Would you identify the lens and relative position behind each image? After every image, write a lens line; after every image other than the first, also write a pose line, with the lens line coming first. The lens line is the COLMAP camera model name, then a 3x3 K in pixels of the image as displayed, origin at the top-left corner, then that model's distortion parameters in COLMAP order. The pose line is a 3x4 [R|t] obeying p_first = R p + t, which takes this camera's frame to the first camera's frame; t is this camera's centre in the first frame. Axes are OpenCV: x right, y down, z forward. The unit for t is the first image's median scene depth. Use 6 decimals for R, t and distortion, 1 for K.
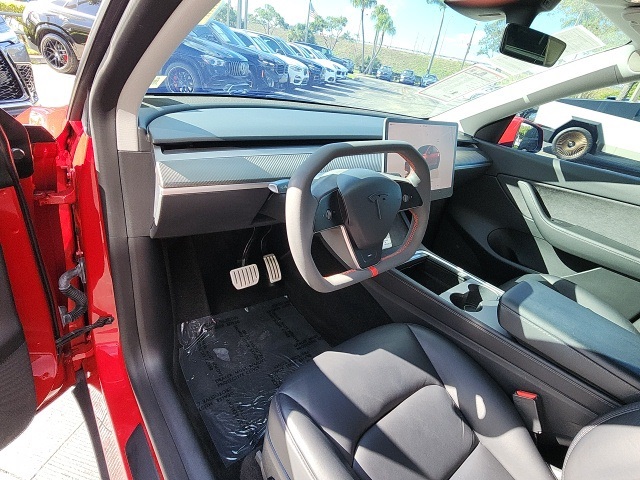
lens RADIAL K [[332.7, 0, 322.7], [0, 332.7, 240.0], [0, 0, 1]] dist [0.012448, -0.007135]
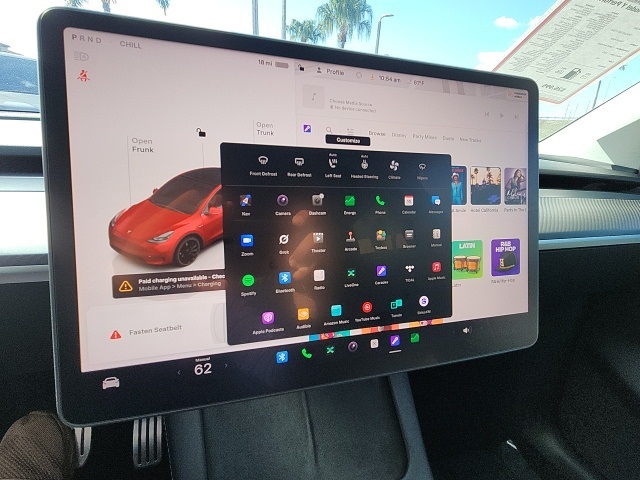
lens RADIAL K [[332.7, 0, 322.7], [0, 332.7, 240.0], [0, 0, 1]] dist [0.012448, -0.007135]
pose [[0.927698, 0.007249, -0.373262, 0.018861], [-0.088073, 0.975841, -0.199942, -0.008352], [0.362795, 0.218360, 0.905924, 0.039043]]
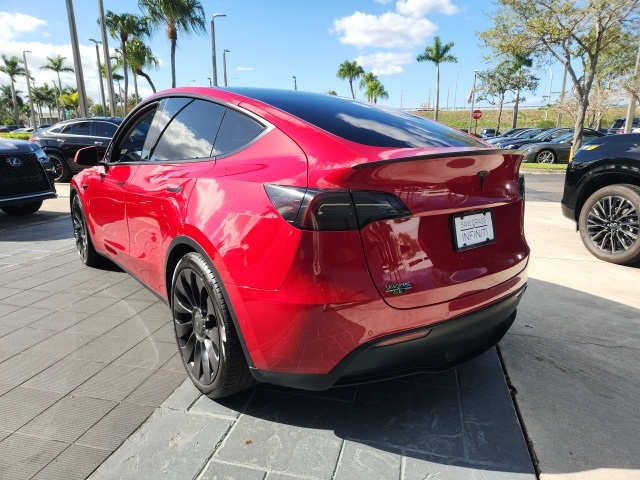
lens RADIAL K [[428.3, 0, 320.6], [0, 428.3, 239.9], [0, 0, 1]] dist [0.069264, -0.063642]
pose [[0.986511, -0.153066, -0.058018, 0.076166], [0.133121, 0.956442, -0.259801, 0.083342], [0.095257, 0.248573, 0.963918, -0.130677]]
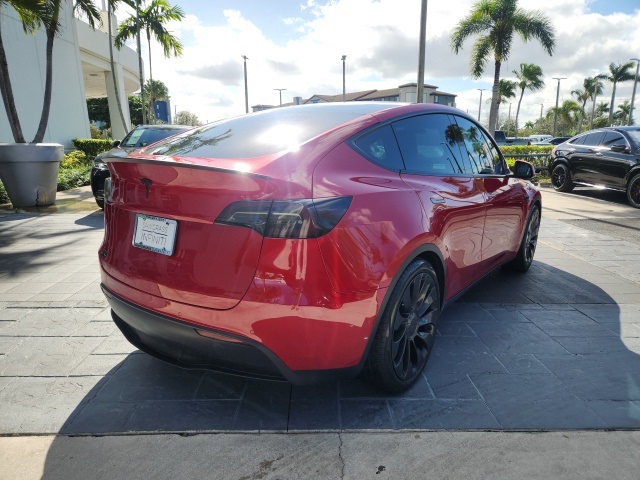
lens RADIAL K [[425.0, 0, 319.5], [0, 425.0, 239.6], [0, 0, 1]] dist [0.071082, -0.059303]
pose [[0.240019, 0.049384, -0.969511, 0.209435], [-0.429764, 0.900912, -0.060506, 0.052059], [0.870456, 0.431183, 0.237460, -0.026931]]
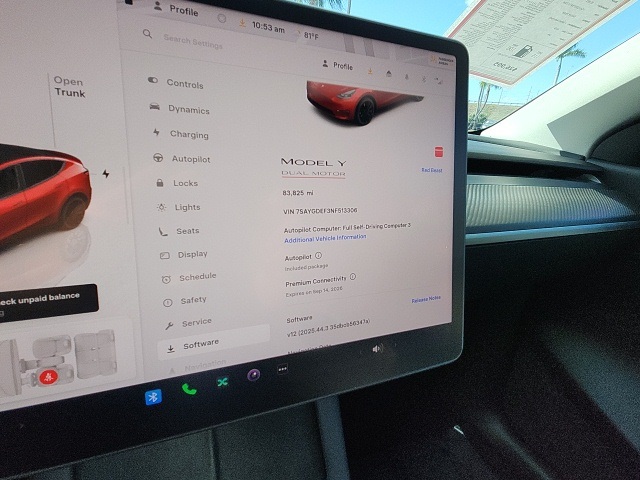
lens RADIAL K [[332.7, 0, 322.7], [0, 332.7, 240.0], [0, 0, 1]] dist [0.012448, -0.007135]
pose [[0.956695, 0.022290, -0.290238, 0.020764], [-0.069940, 0.985458, -0.154857, -0.009805], [0.282566, 0.168450, 0.944342, 0.042632]]
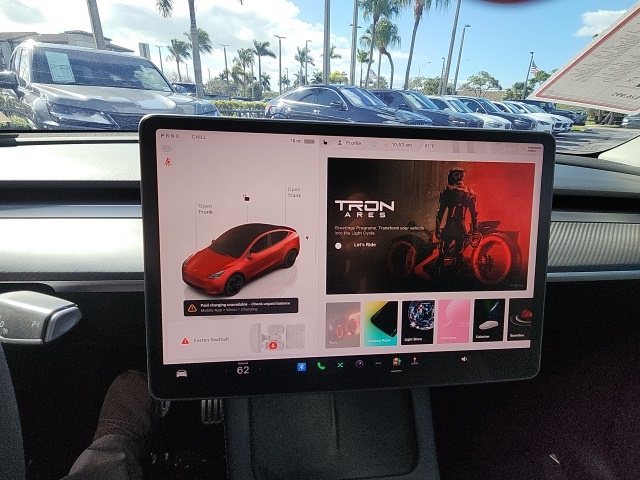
lens RADIAL K [[332.7, 0, 322.7], [0, 332.7, 240.0], [0, 0, 1]] dist [0.012448, -0.007135]
pose [[0.840226, 0.072074, -0.537425, 0.021753], [-0.164205, 0.978409, -0.125507, -0.010460], [0.516776, 0.193702, 0.833920, 0.036733]]
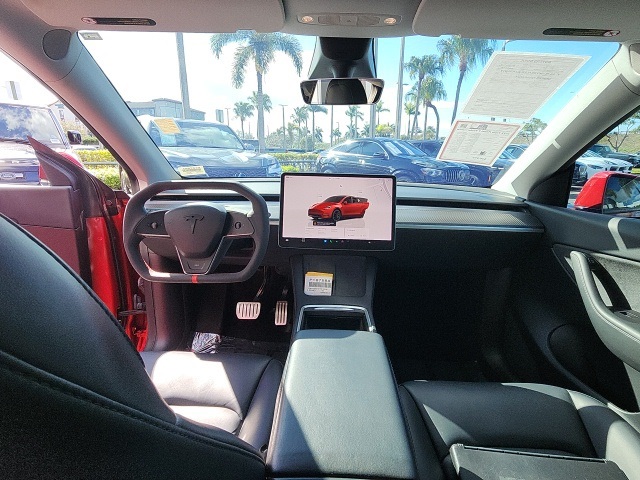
lens RADIAL K [[332.7, 0, 322.7], [0, 332.7, 240.0], [0, 0, 1]] dist [0.012448, -0.007135]
pose [[0.754010, 0.011002, -0.656771, 0.048148], [-0.211977, 0.950440, -0.227441, 0.005152], [0.621719, 0.310713, 0.718974, 0.012345]]
